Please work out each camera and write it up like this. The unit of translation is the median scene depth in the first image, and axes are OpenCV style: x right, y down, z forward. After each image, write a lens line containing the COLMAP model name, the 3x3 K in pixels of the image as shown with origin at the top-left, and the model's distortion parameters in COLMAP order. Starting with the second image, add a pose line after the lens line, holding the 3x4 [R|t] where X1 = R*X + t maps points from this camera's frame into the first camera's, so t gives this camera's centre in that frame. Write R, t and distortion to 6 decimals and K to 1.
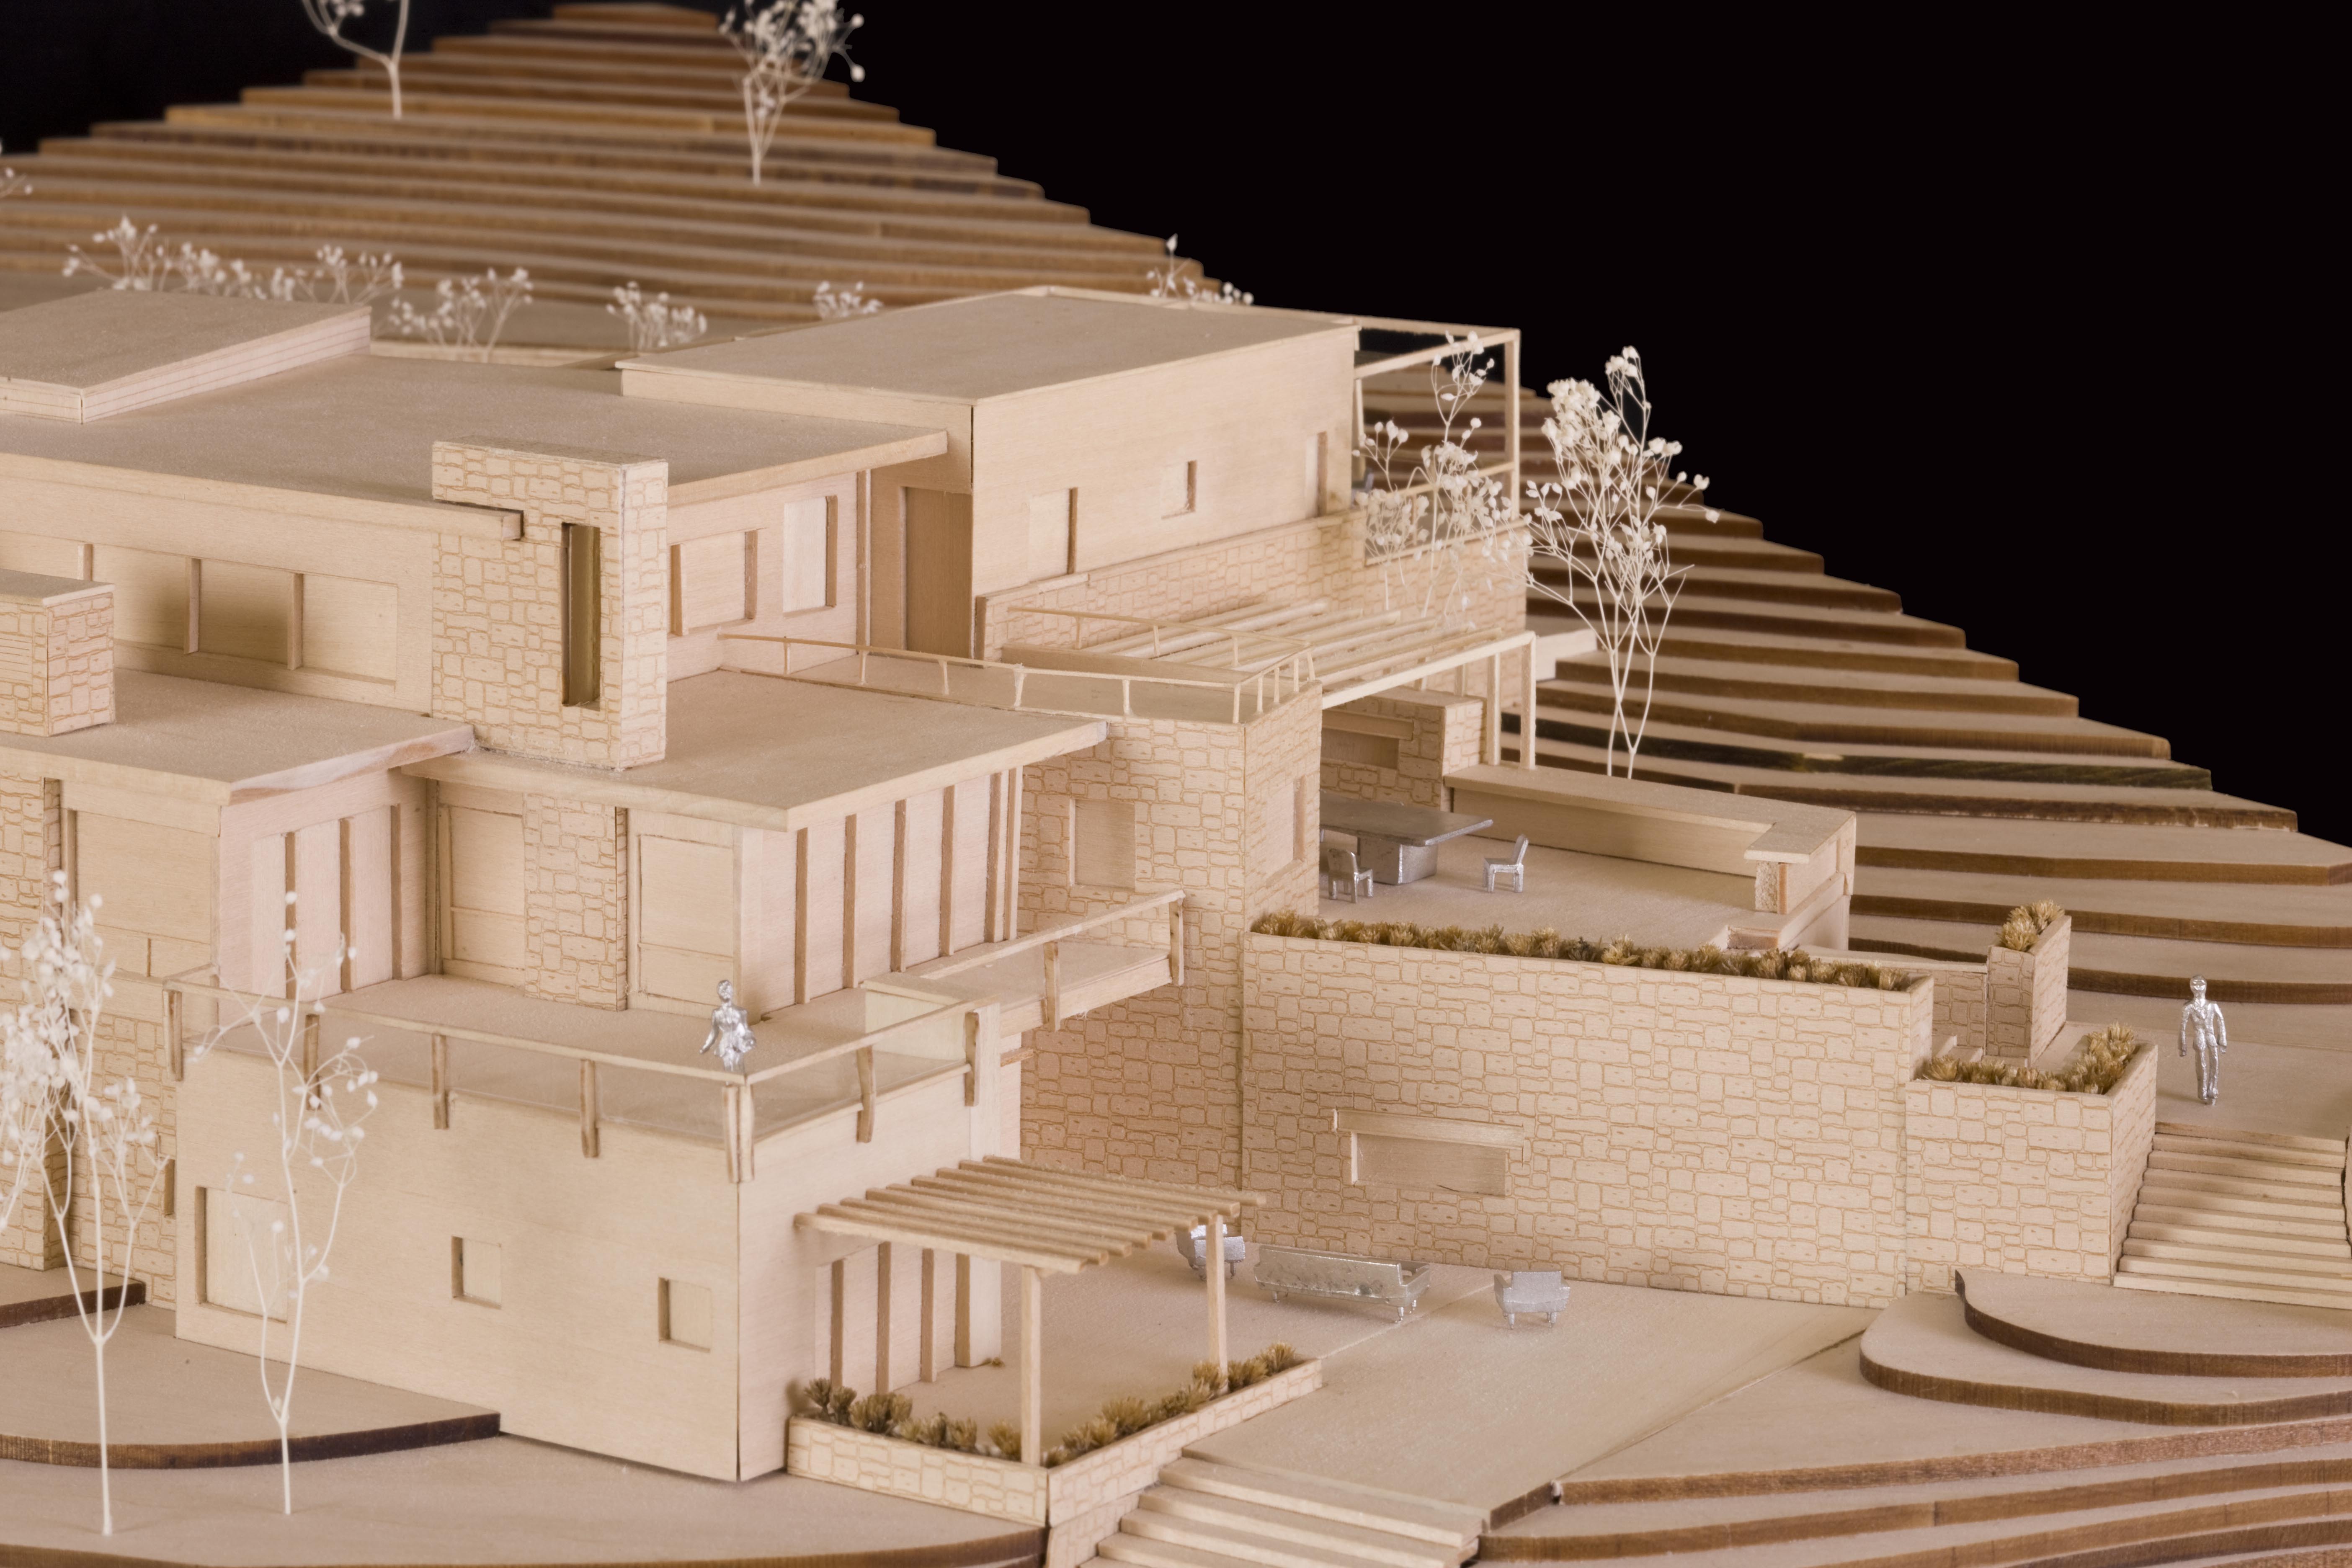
lens RADIAL K [[6217.5, 0, 1176.0], [0, 6217.5, 784.0], [0, 0, 1]] dist [0.074779, -0.637409]
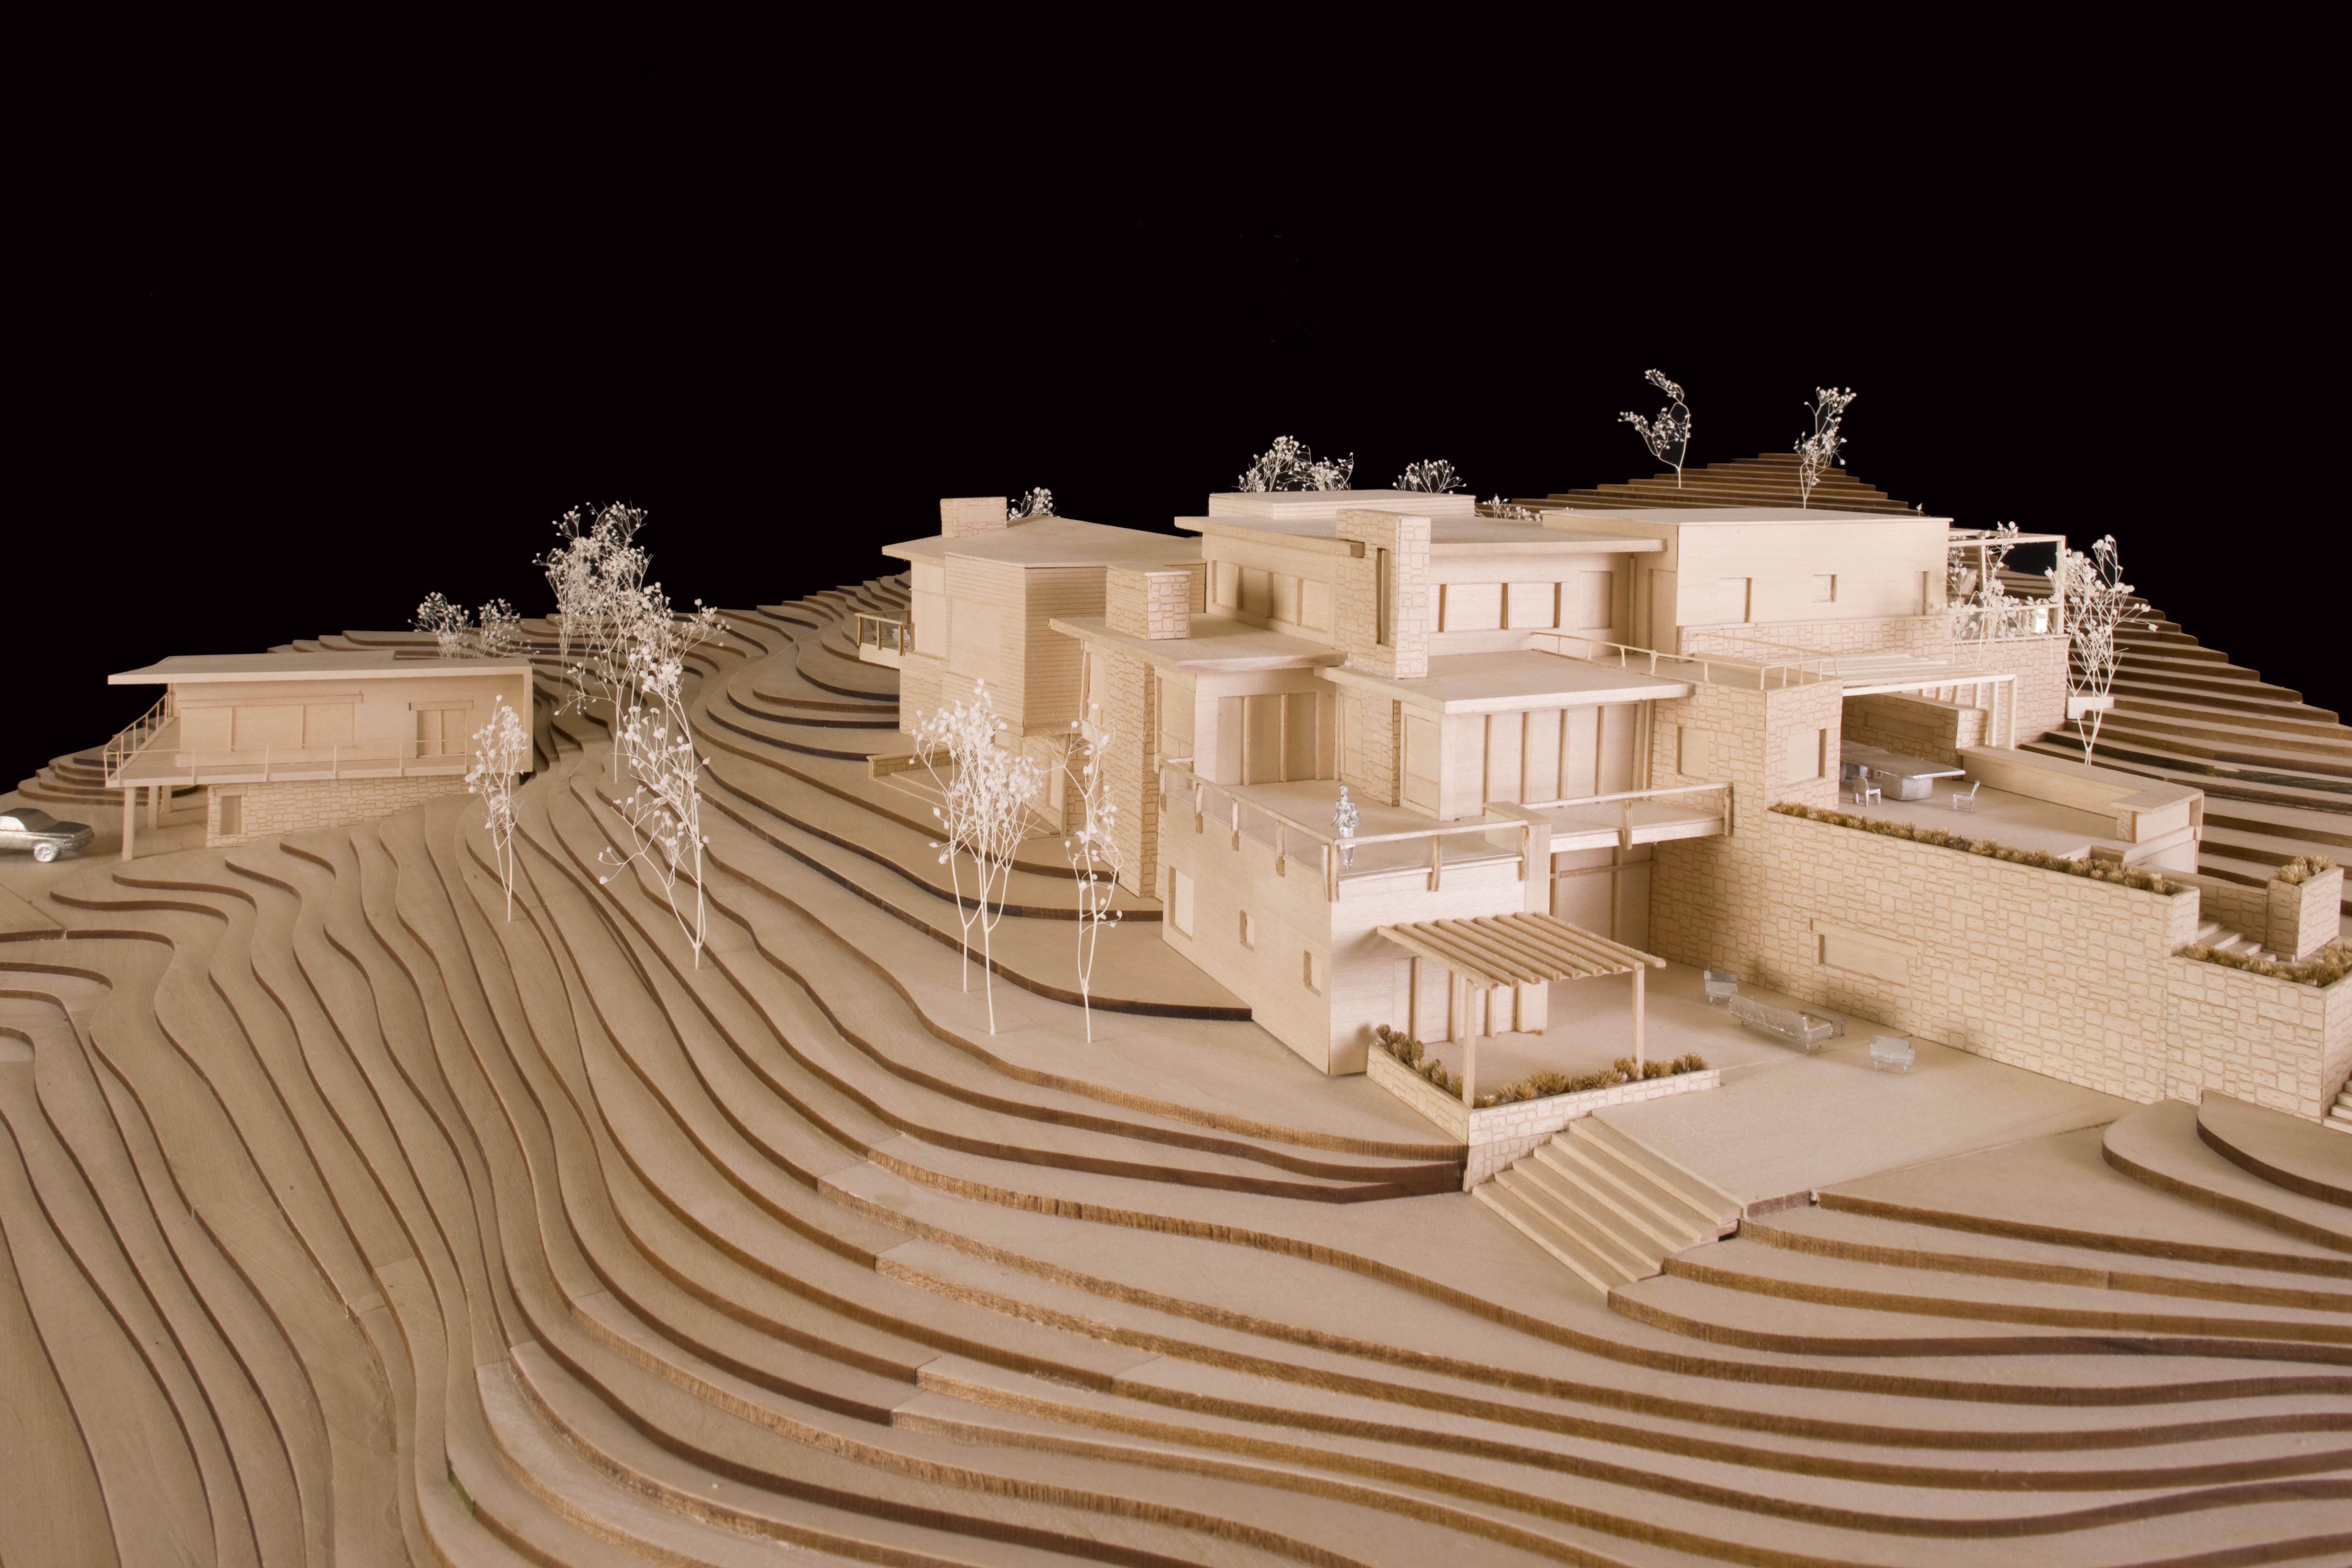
lens RADIAL K [[1678.1, 0, 1177.7], [0, 1678.1, 549.2], [0, 0, 1]] dist [-0.027908, 0.012448]
pose [[0.841372, 0.039713, -0.538995, 0.127594], [-0.109633, 0.989103, -0.098260, 0.016007], [0.529219, 0.141765, 0.836558, 0.518394]]
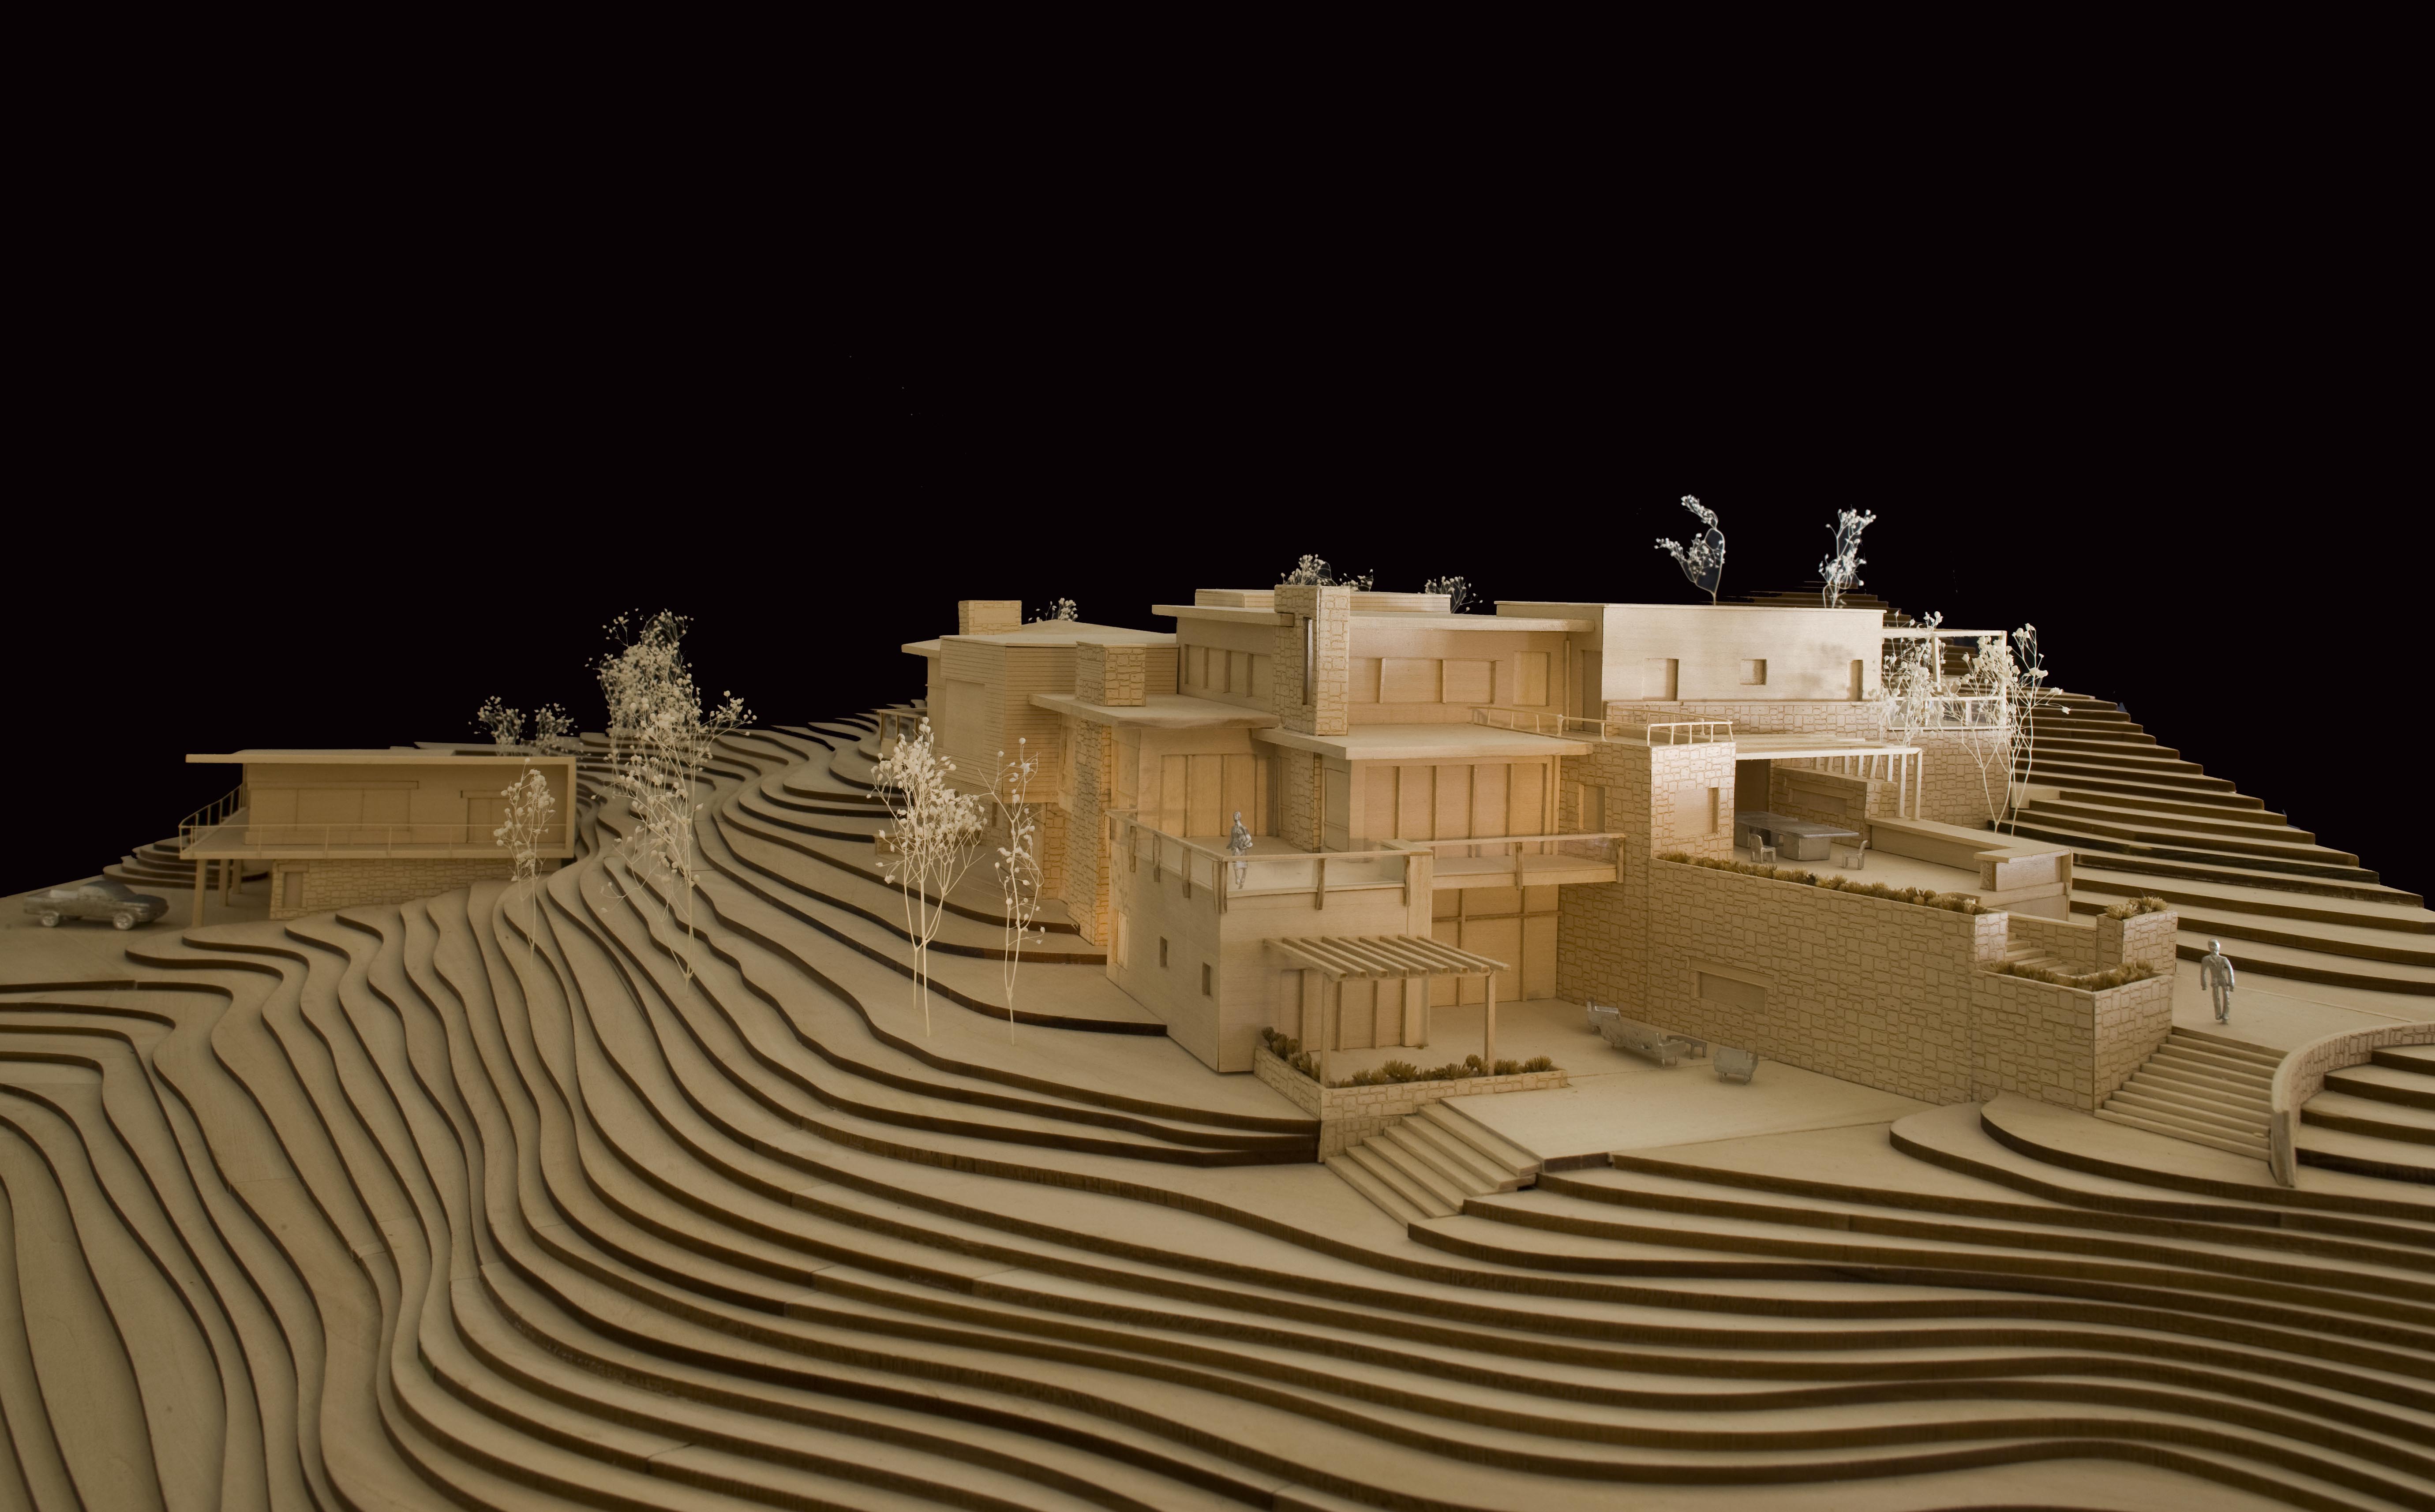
lens RADIAL K [[1759.9, 0, 1207.5], [0, 1759.9, 656.2], [0, 0, 1]] dist [-0.021719, 0.000625]
pose [[0.811048, 0.029735, -0.584223, 0.220339], [-0.127396, 0.983715, -0.126789, 0.050170], [0.570939, 0.177259, 0.801628, 0.492304]]
